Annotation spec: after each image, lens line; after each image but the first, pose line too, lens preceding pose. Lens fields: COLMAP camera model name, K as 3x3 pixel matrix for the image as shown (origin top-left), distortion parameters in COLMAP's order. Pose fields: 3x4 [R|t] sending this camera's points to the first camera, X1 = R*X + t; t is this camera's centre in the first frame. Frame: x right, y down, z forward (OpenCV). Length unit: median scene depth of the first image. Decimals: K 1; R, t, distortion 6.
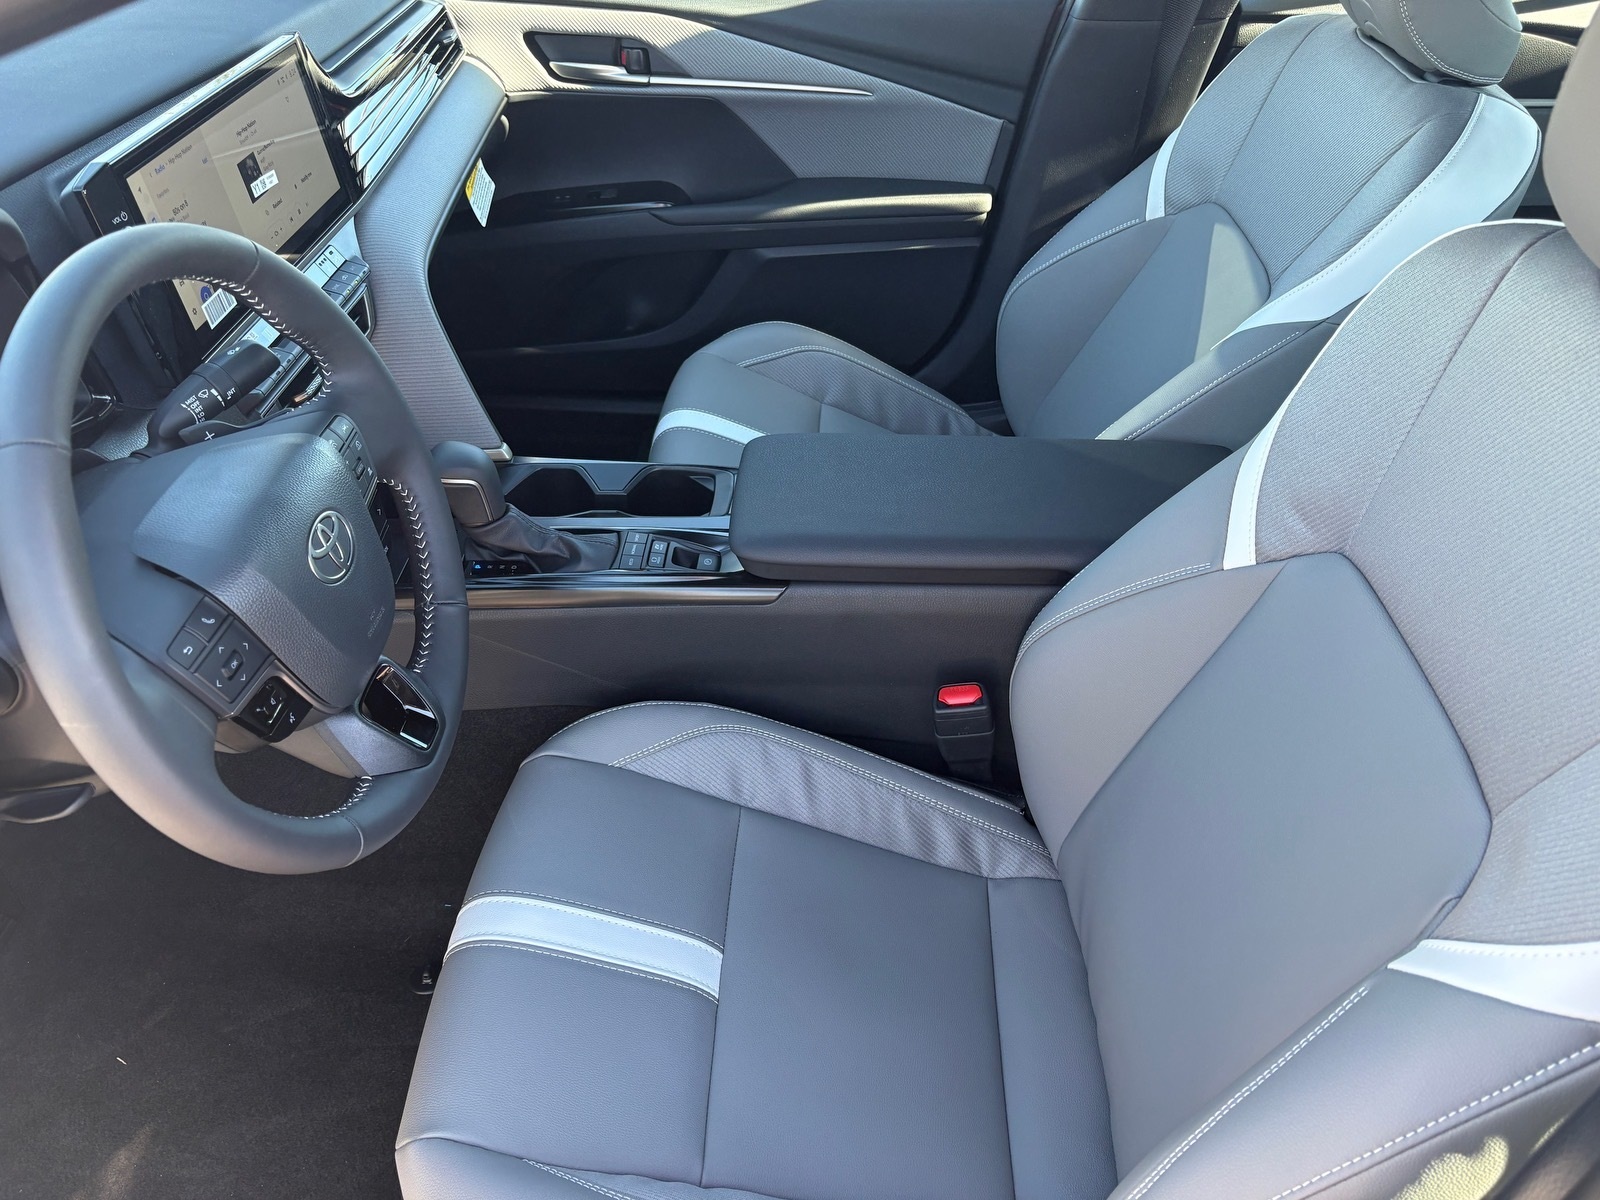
lens RADIAL K [[1205.3, 0, 800.0], [0, 1205.3, 600.0], [0, 0, 1]] dist [0.073841, -0.109865]
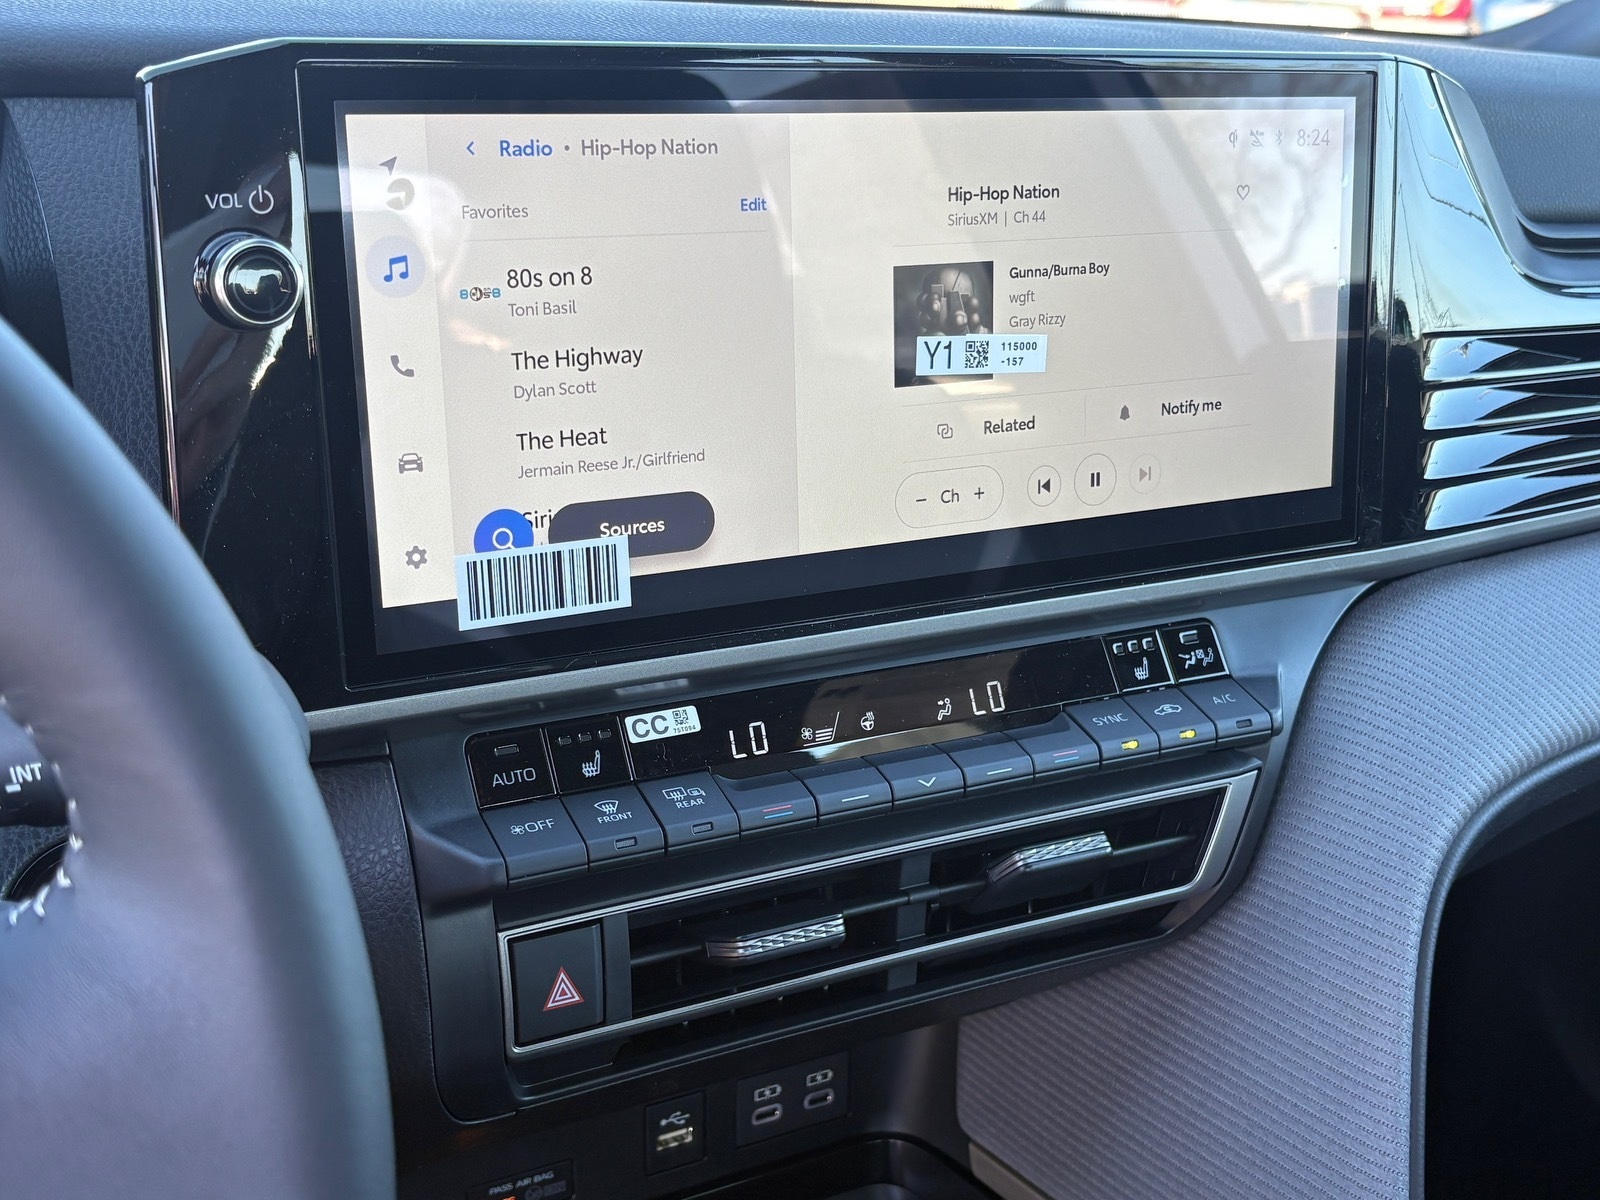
lens RADIAL K [[1904.3, 0, 800.0], [0, 1904.3, 600.0], [0, 0, 1]] dist [0.245923, -1.081288]
pose [[0.535487, 0.283953, -0.795377, -0.030628], [-0.548646, 0.832948, -0.072010, -0.203147], [0.642060, 0.474940, 0.601822, 0.630378]]
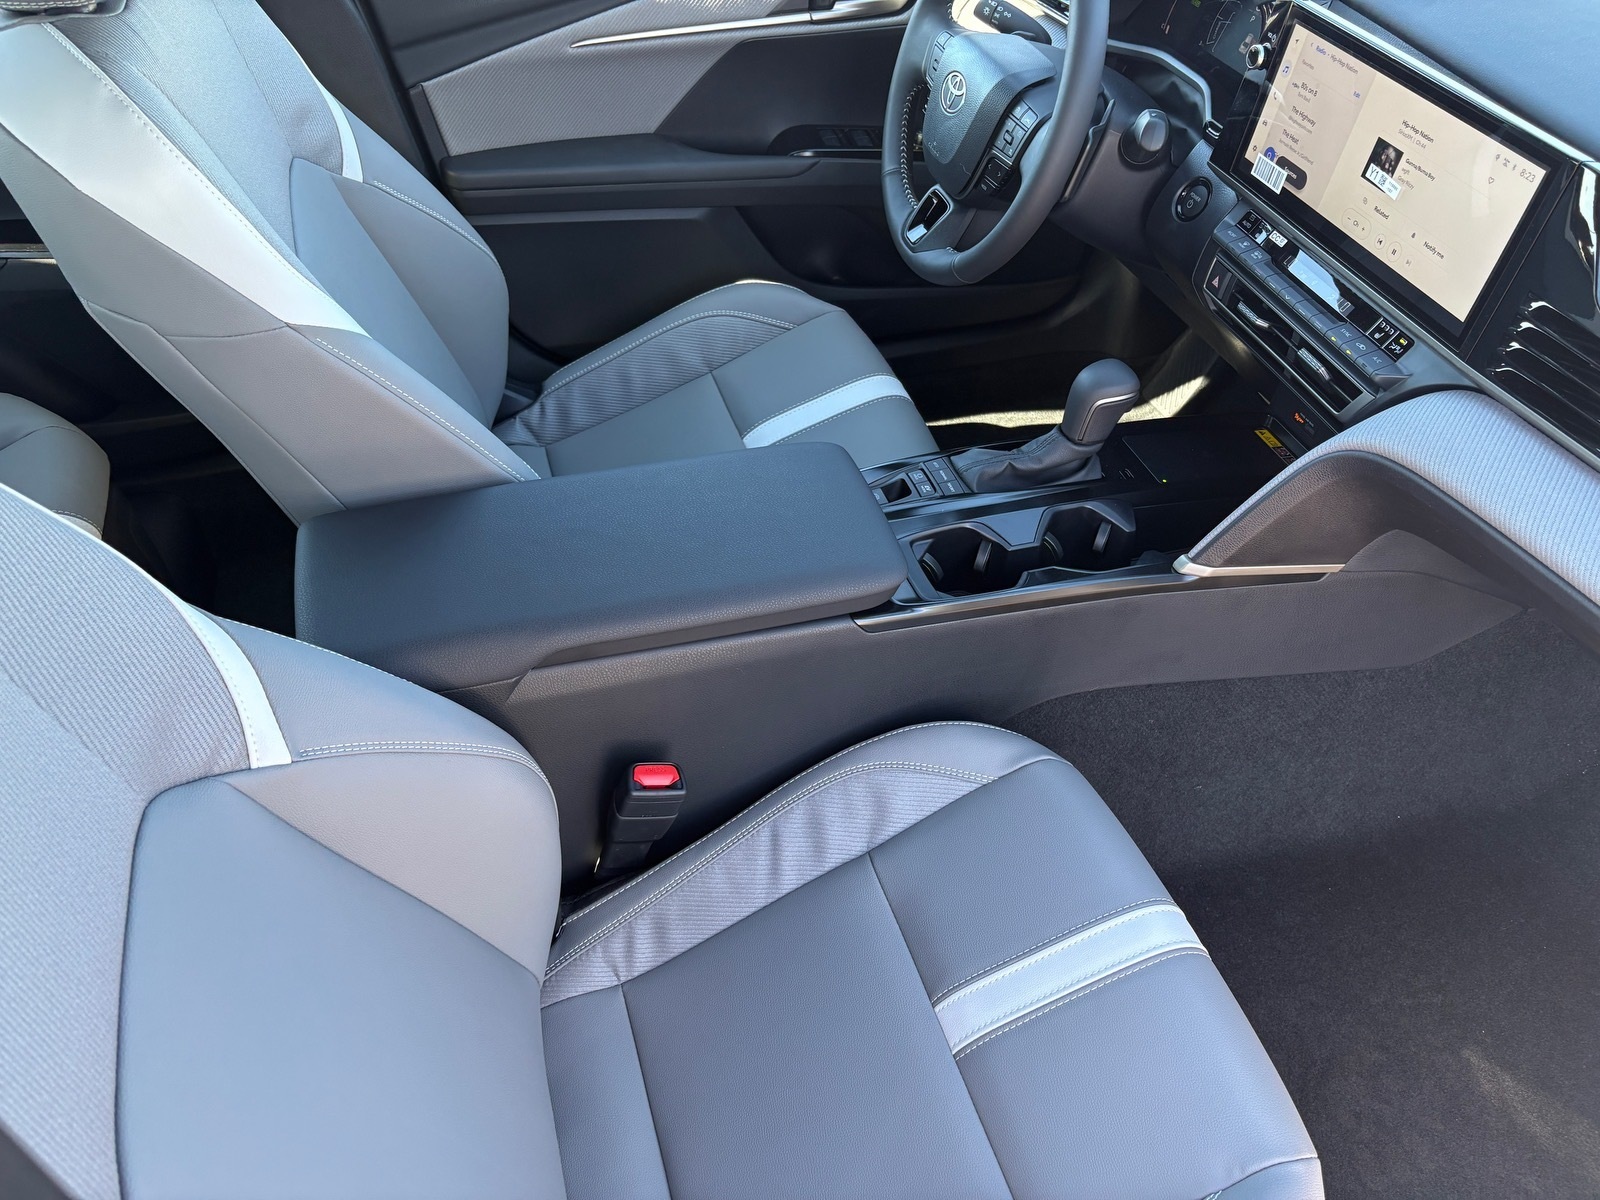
lens RADIAL K [[1217.3, 0, 801.5], [0, 1217.3, 611.5], [0, 0, 1]] dist [0.000139, 0.006069]
pose [[-0.941896, 0.205732, -0.265530, 0.276399], [-0.232409, 0.171598, 0.957361, -0.989872], [0.242525, 0.963446, -0.113814, 1.207829]]
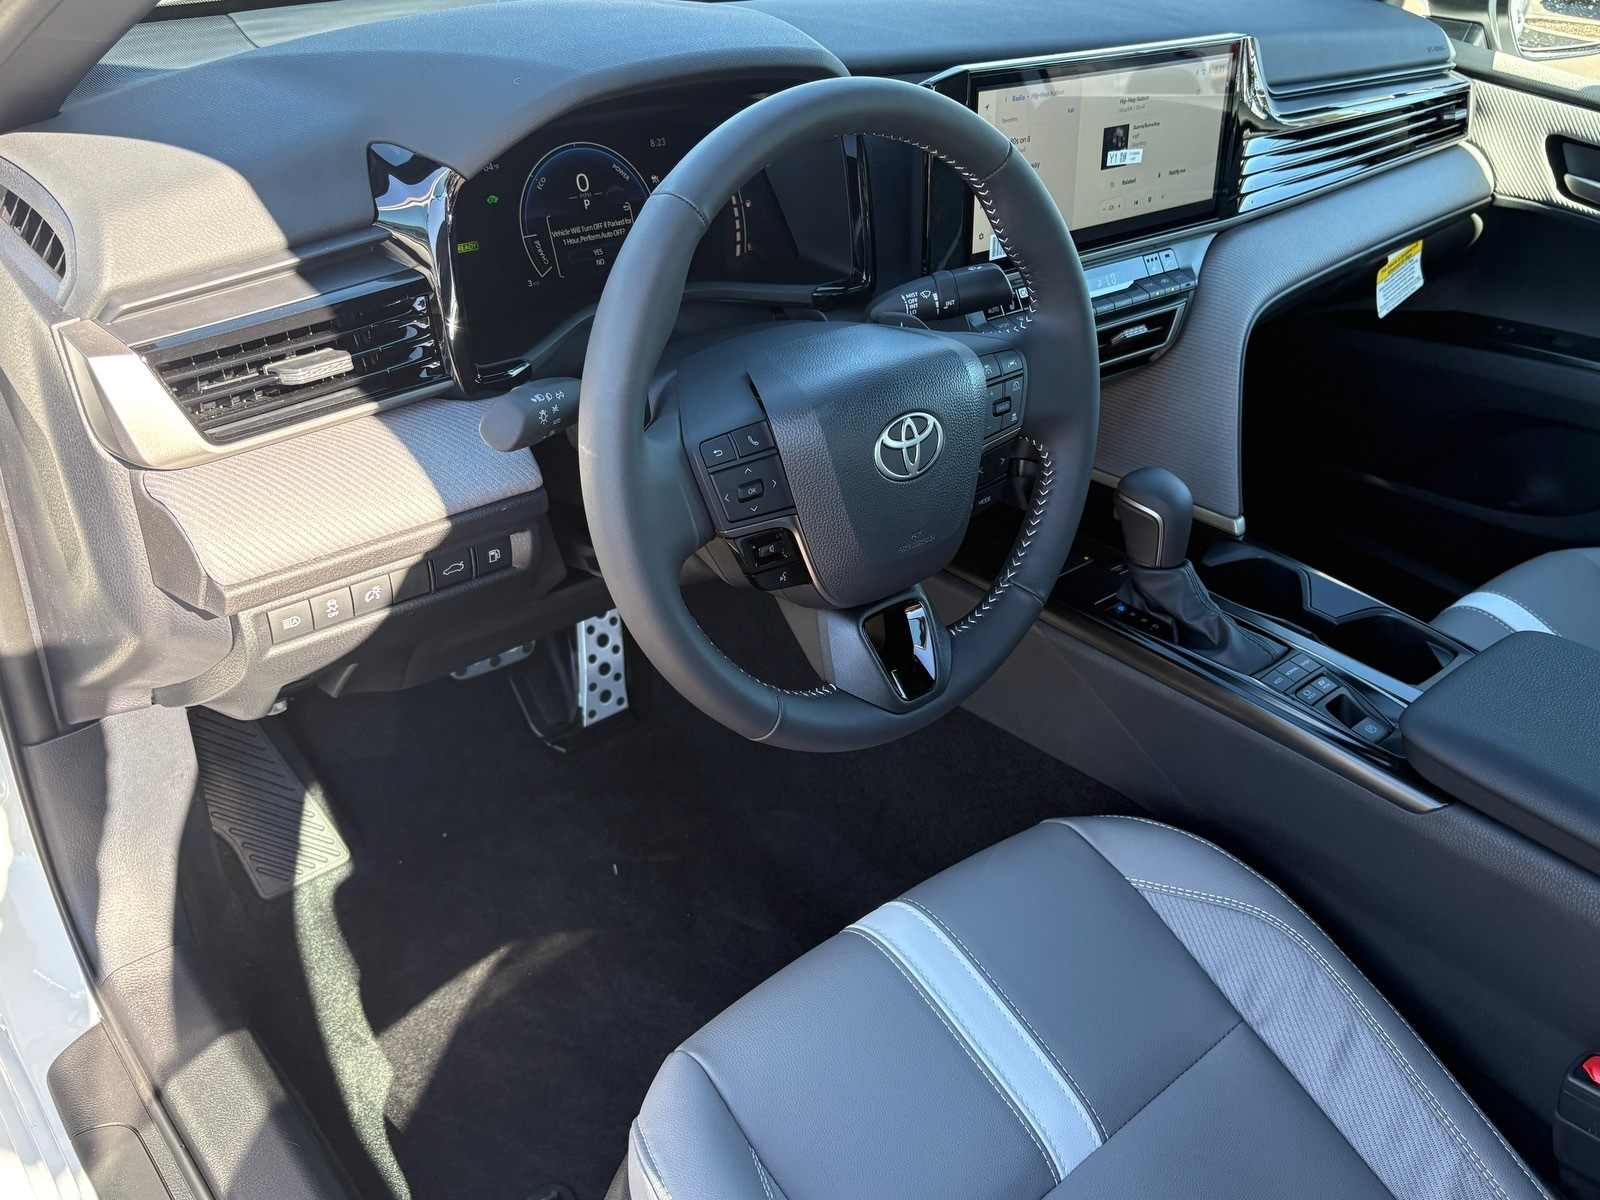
lens RADIAL K [[1315.1, 0, 798.9], [0, 1315.1, 605.0], [0, 0, 1]] dist [-0.000170, -0.005404]
pose [[0.683528, 0.425575, -0.593022, 0.140685], [-0.491207, 0.869139, 0.057554, 0.031016], [0.539913, 0.251957, 0.803126, 0.103985]]
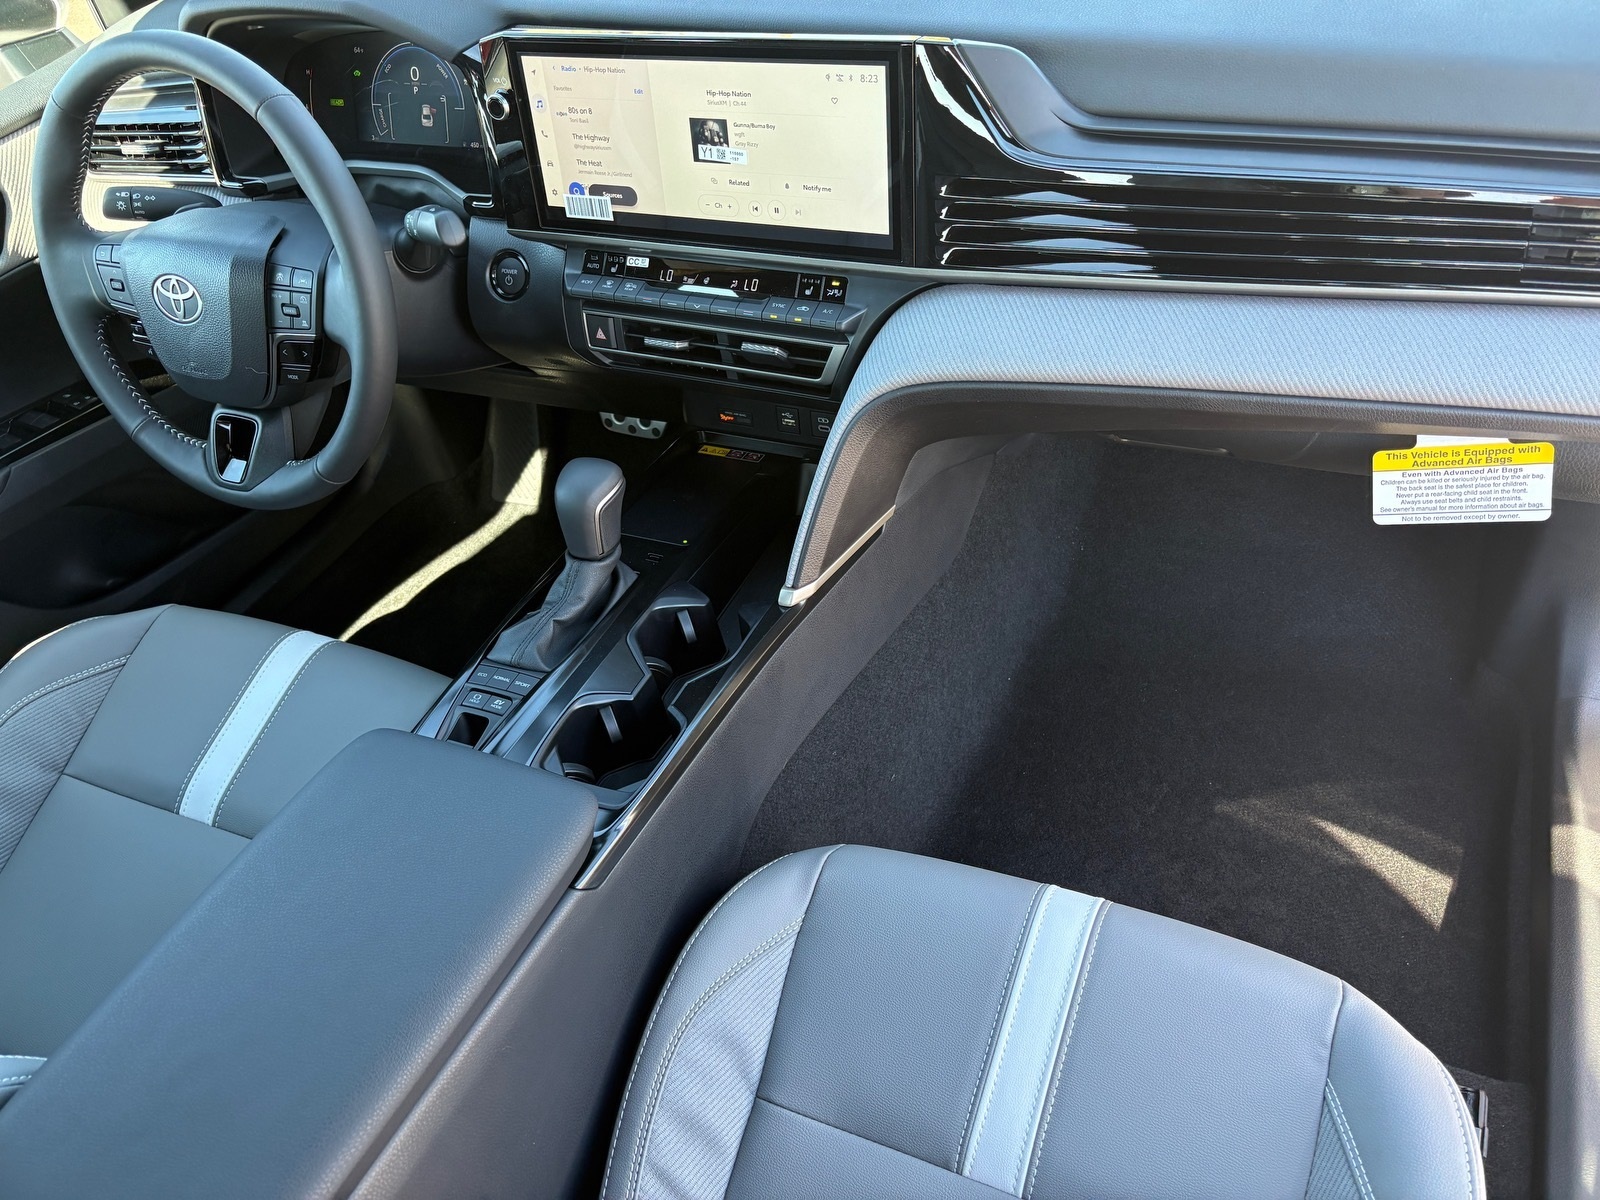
lens RADIAL K [[1217.3, 0, 801.5], [0, 1217.3, 611.5], [0, 0, 1]] dist [0.000139, 0.006069]
pose [[-0.369049, 0.637540, -0.676273, 0.326873], [-0.480371, 0.492066, 0.726027, -0.781152], [0.795642, 0.592802, 0.124660, 1.038654]]
